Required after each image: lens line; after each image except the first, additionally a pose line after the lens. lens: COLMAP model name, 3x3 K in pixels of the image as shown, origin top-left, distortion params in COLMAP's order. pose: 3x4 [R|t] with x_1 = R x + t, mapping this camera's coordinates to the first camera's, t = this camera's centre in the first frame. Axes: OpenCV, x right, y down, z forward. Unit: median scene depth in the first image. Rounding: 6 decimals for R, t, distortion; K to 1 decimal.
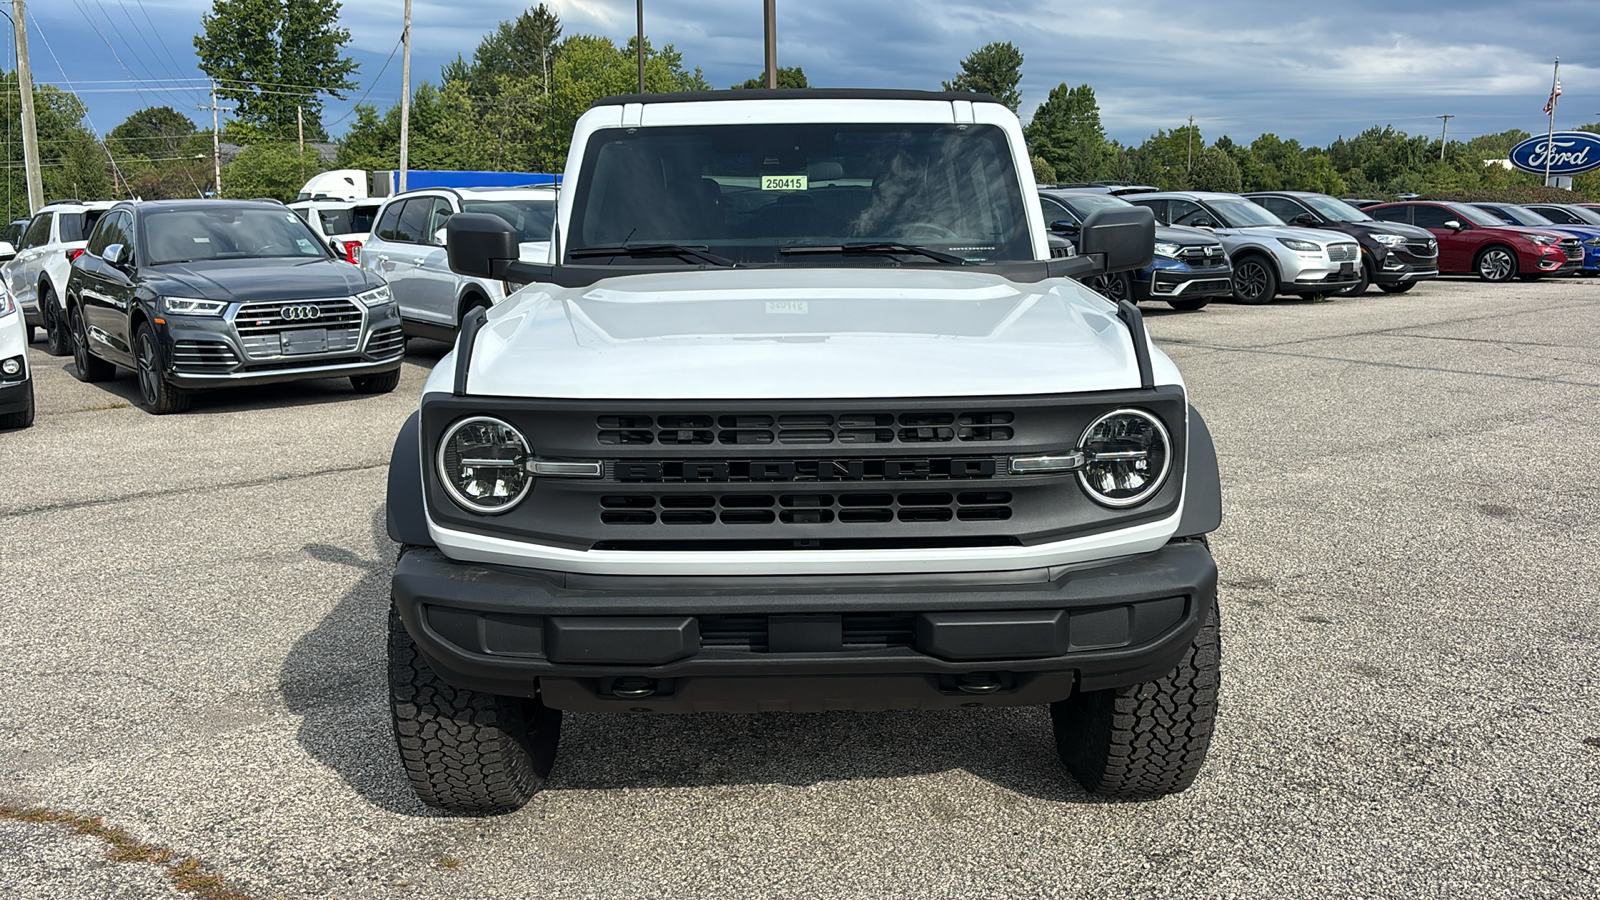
lens RADIAL K [[1389.9, 0, 800.0], [0, 1389.9, 450.0], [0, 0, 1]] dist [-0.007192, 0.072065]
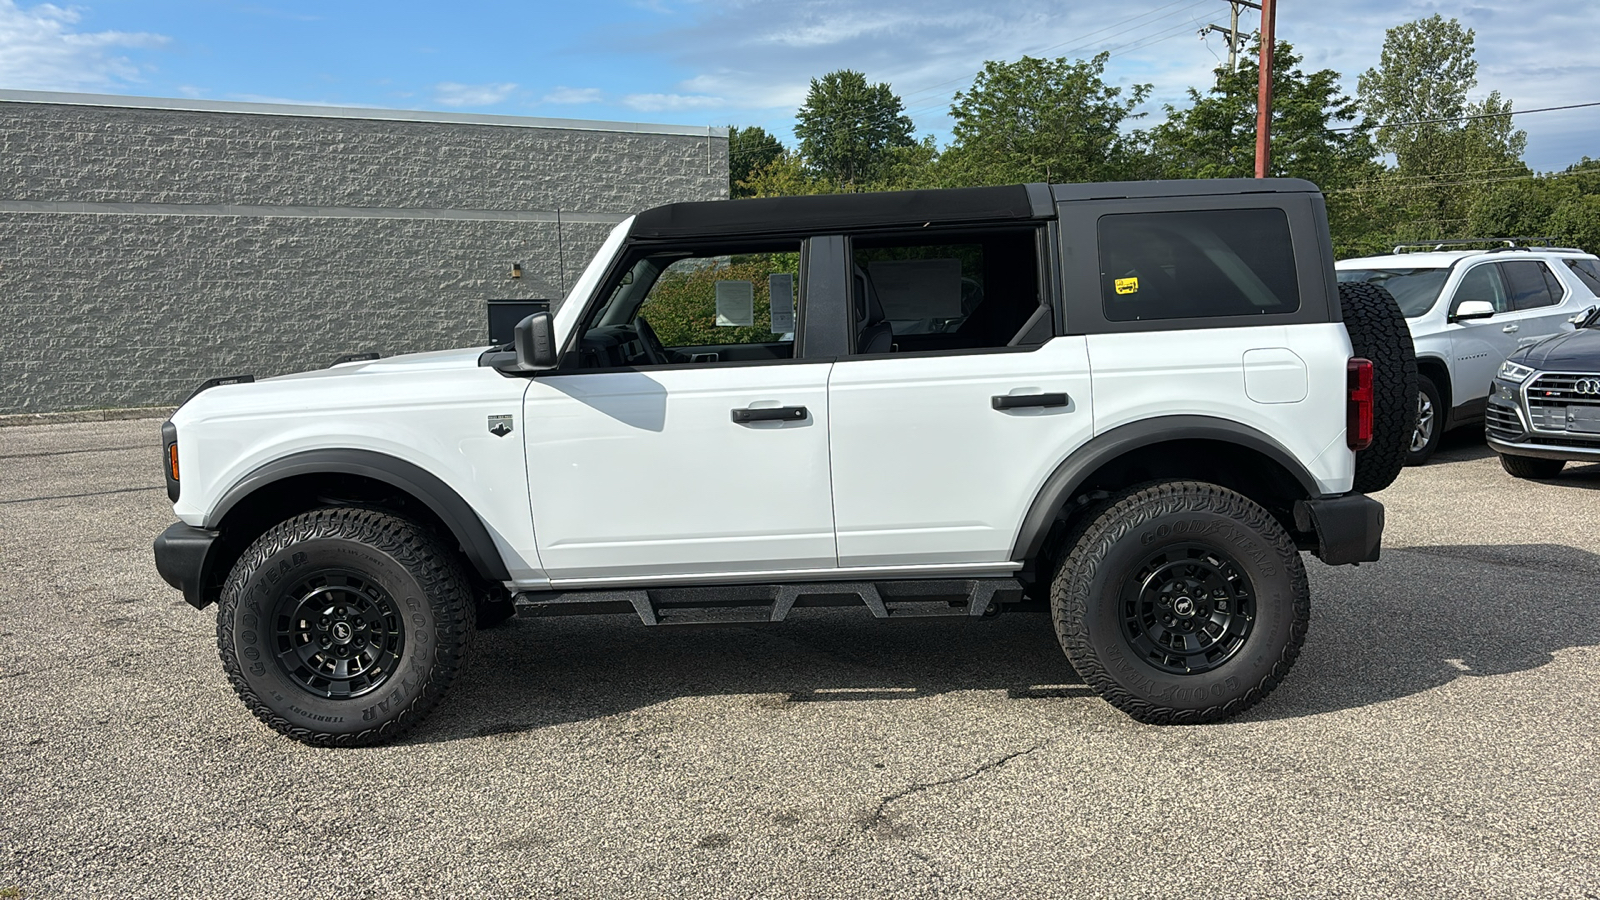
lens RADIAL K [[1371.8, 0, 794.6], [0, 1371.8, 445.8], [0, 0, 1]] dist [0.031750, -0.006323]
pose [[-0.002401, 0.128874, -0.991658, 0.532804], [-0.153647, 0.979838, 0.127710, -0.096430], [0.988123, 0.152672, 0.017448, 0.480555]]
